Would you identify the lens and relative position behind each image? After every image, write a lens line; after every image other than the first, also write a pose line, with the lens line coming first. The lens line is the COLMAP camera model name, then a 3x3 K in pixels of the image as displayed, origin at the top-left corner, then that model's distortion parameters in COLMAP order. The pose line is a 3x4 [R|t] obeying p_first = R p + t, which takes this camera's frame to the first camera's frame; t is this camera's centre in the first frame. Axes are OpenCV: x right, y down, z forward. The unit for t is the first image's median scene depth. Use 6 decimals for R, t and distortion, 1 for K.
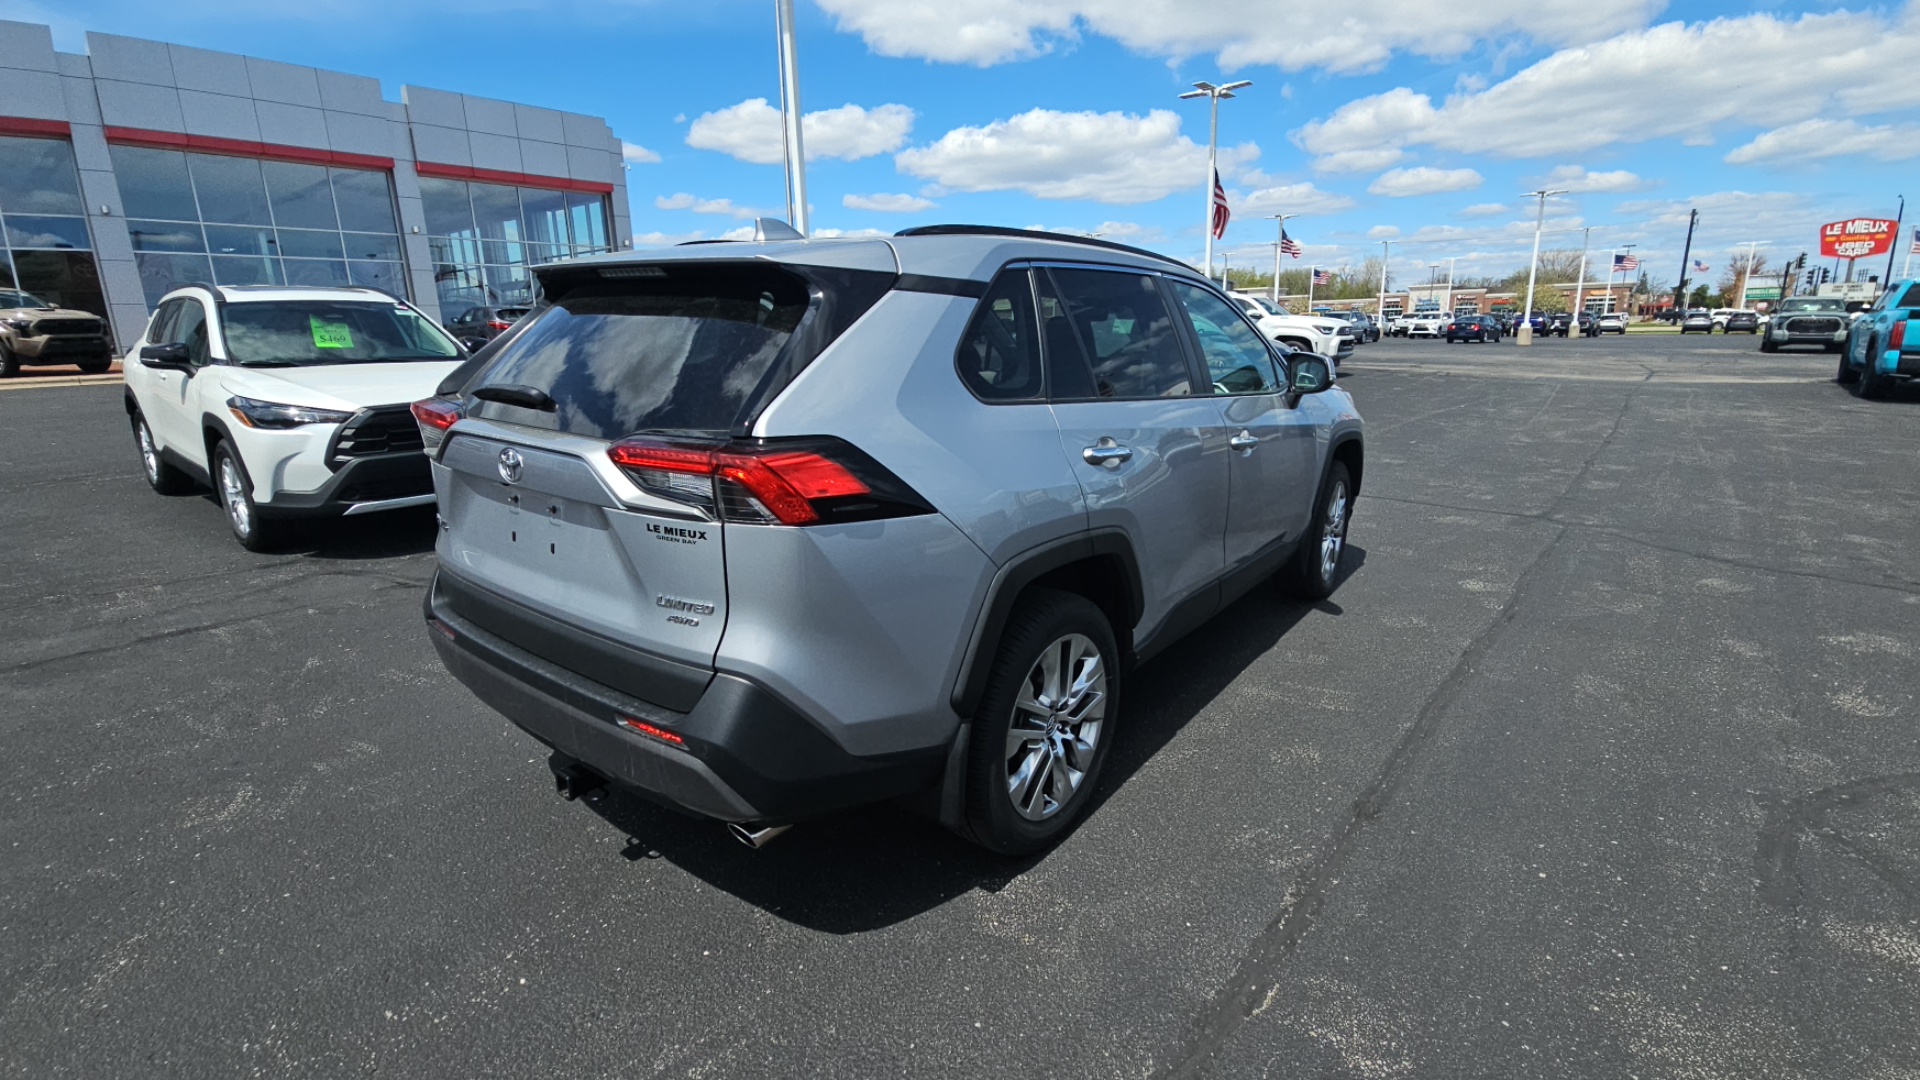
lens RADIAL K [[860.0, 0, 976.7], [0, 860.0, 541.2], [0, 0, 1]] dist [0.010912, -0.008312]
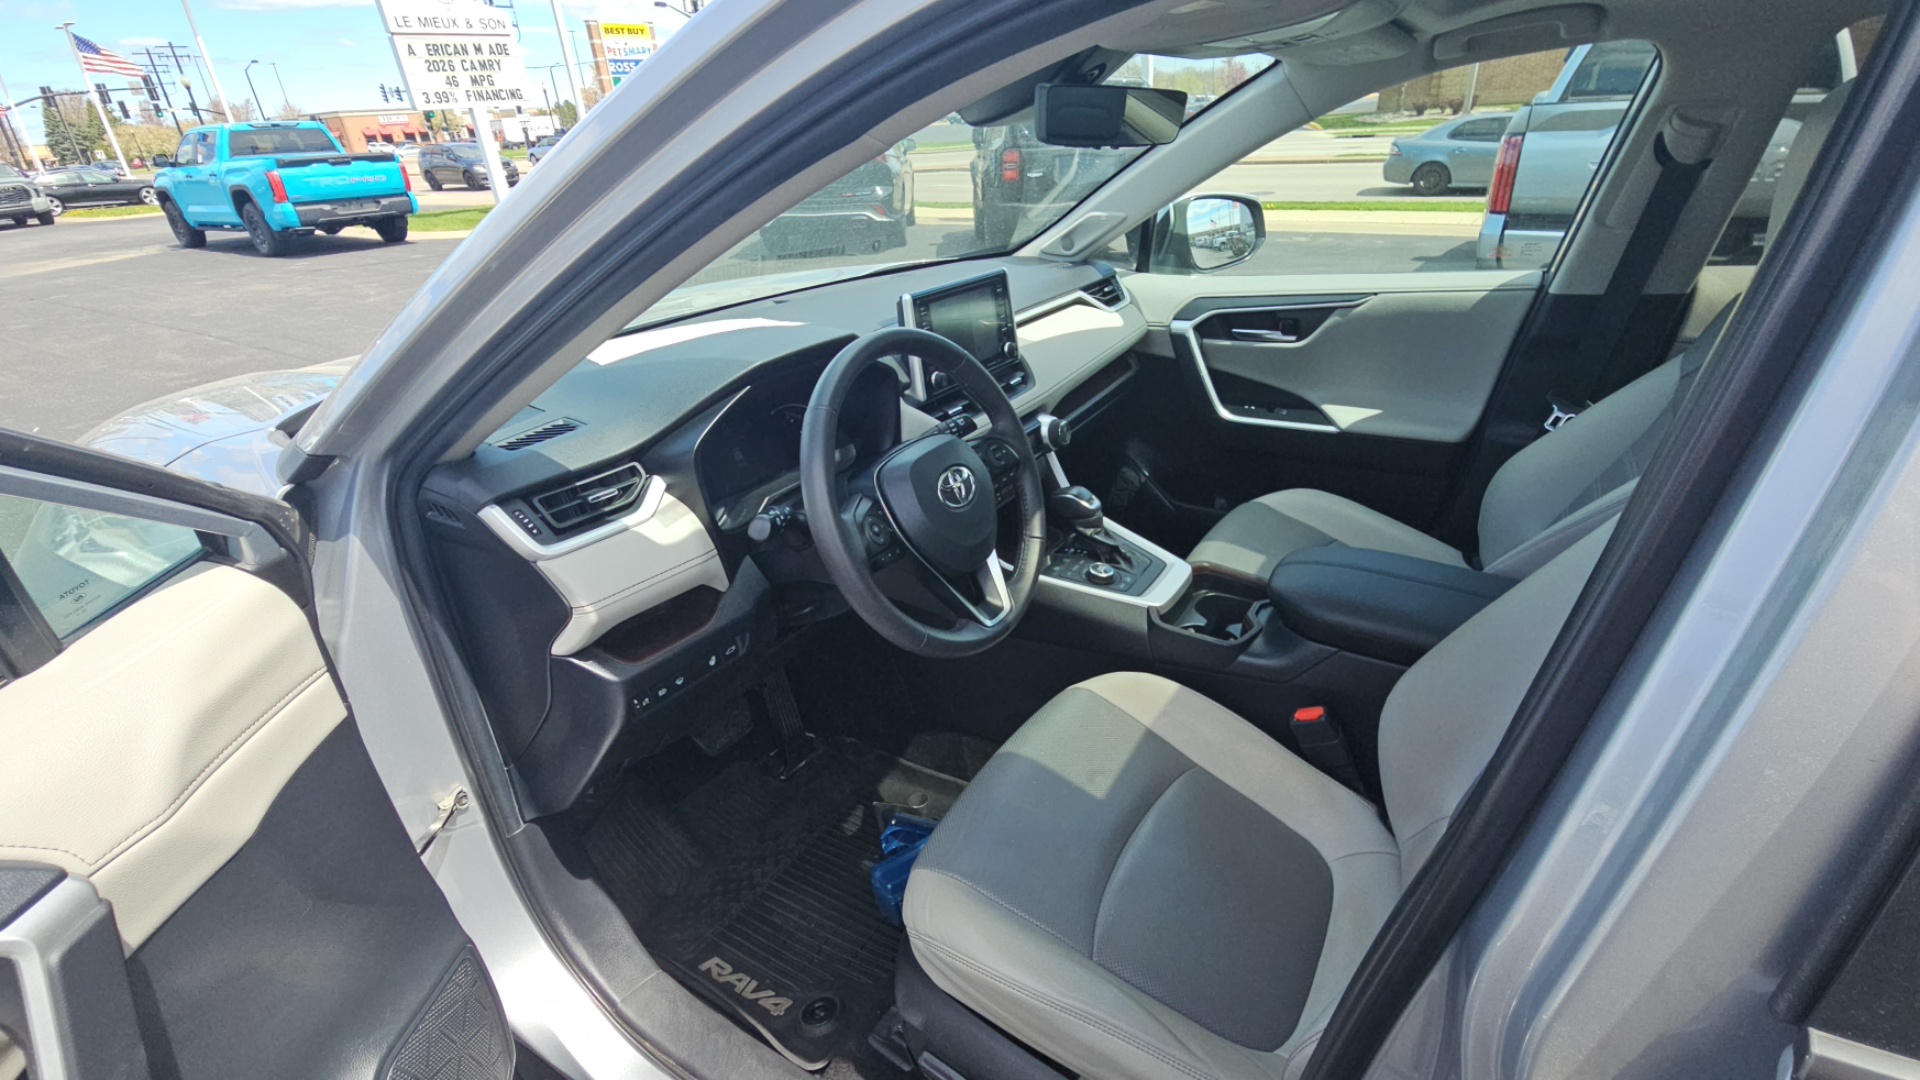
lens RADIAL K [[860.0, 0, 975.9], [0, 860.0, 548.7], [0, 0, 1]] dist [0.010912, -0.008312]
pose [[-0.091820, -0.431309, 0.897520, -0.015849], [0.296816, 0.848501, 0.438118, -0.025921], [-0.950510, 0.306626, 0.050110, 0.098884]]
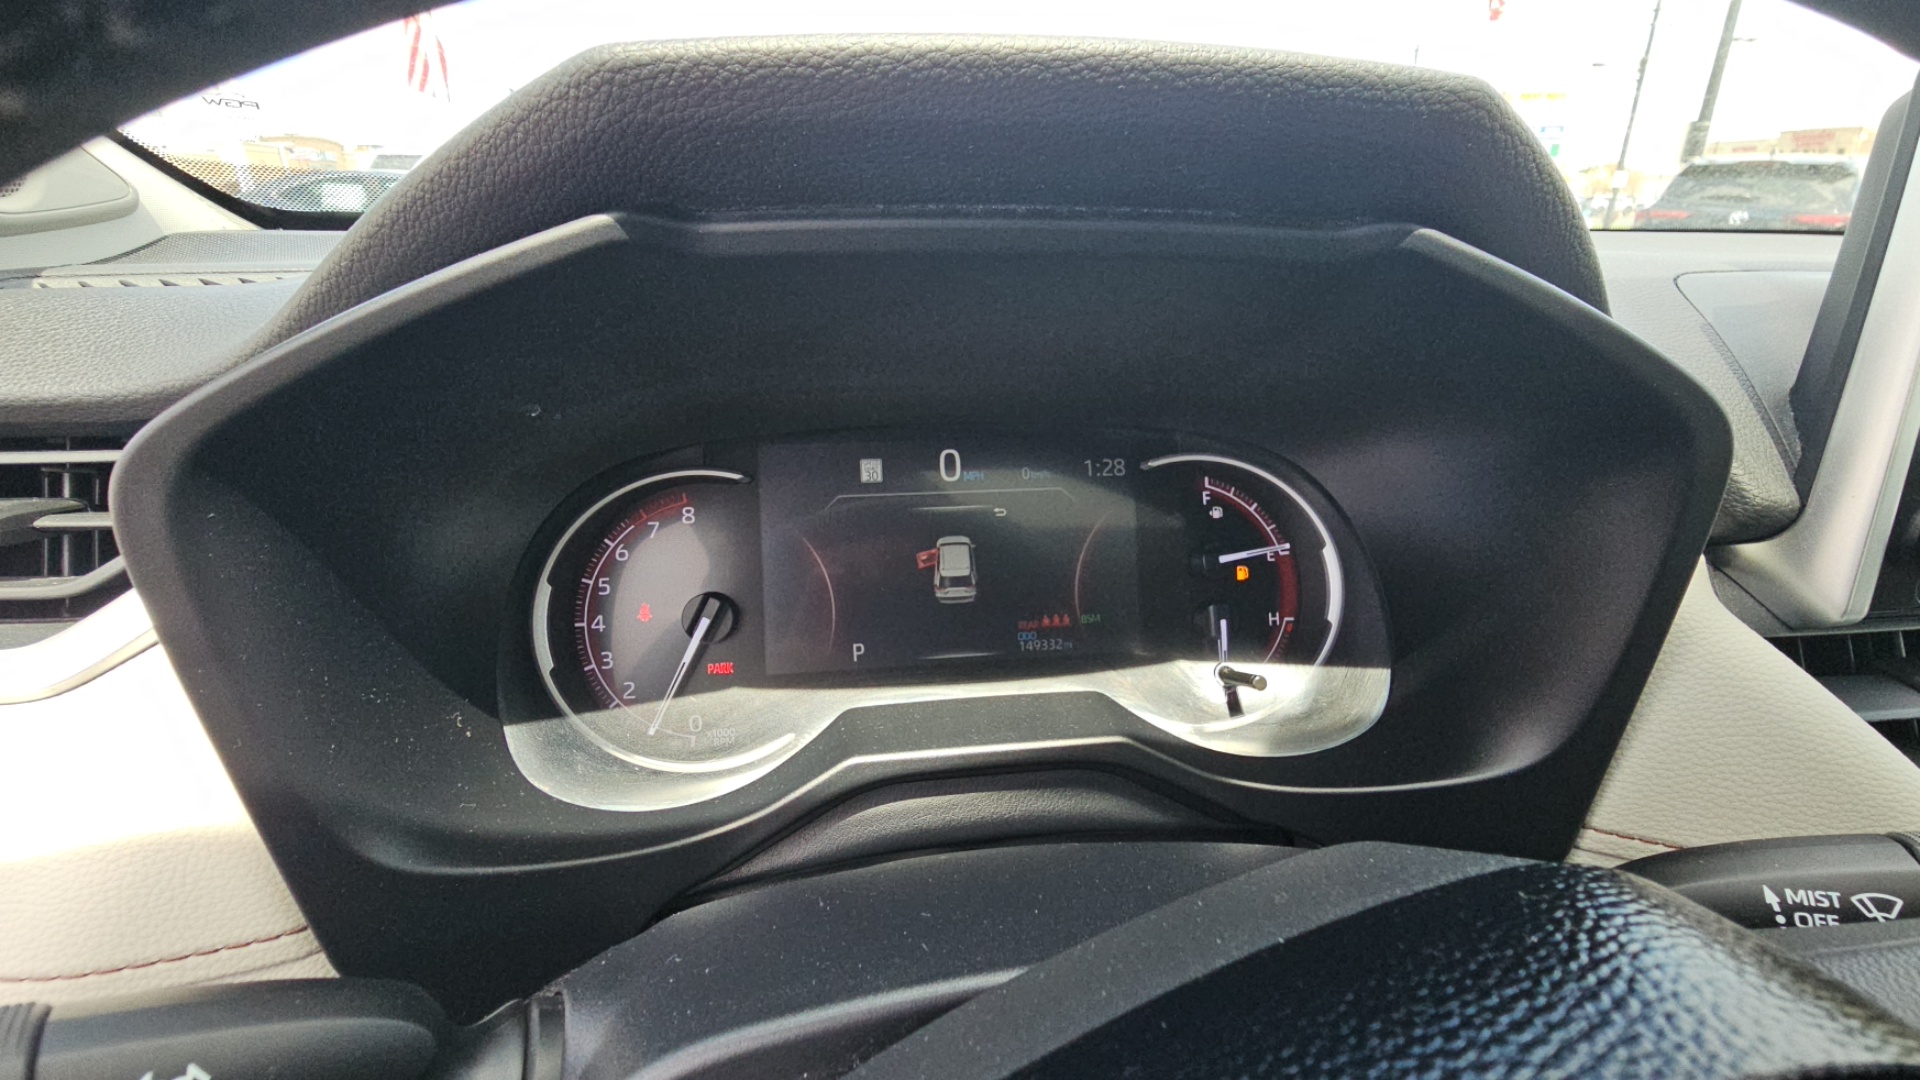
lens RADIAL K [[860.0, 0, 970.5], [0, 860.0, 546.7], [0, 0, 1]] dist [0.010912, -0.008312]
pose [[0.701661, -0.249969, 0.667223, 0.005168], [0.171725, 0.968164, 0.182125, -0.020347], [-0.691507, -0.013211, 0.722249, 0.100372]]
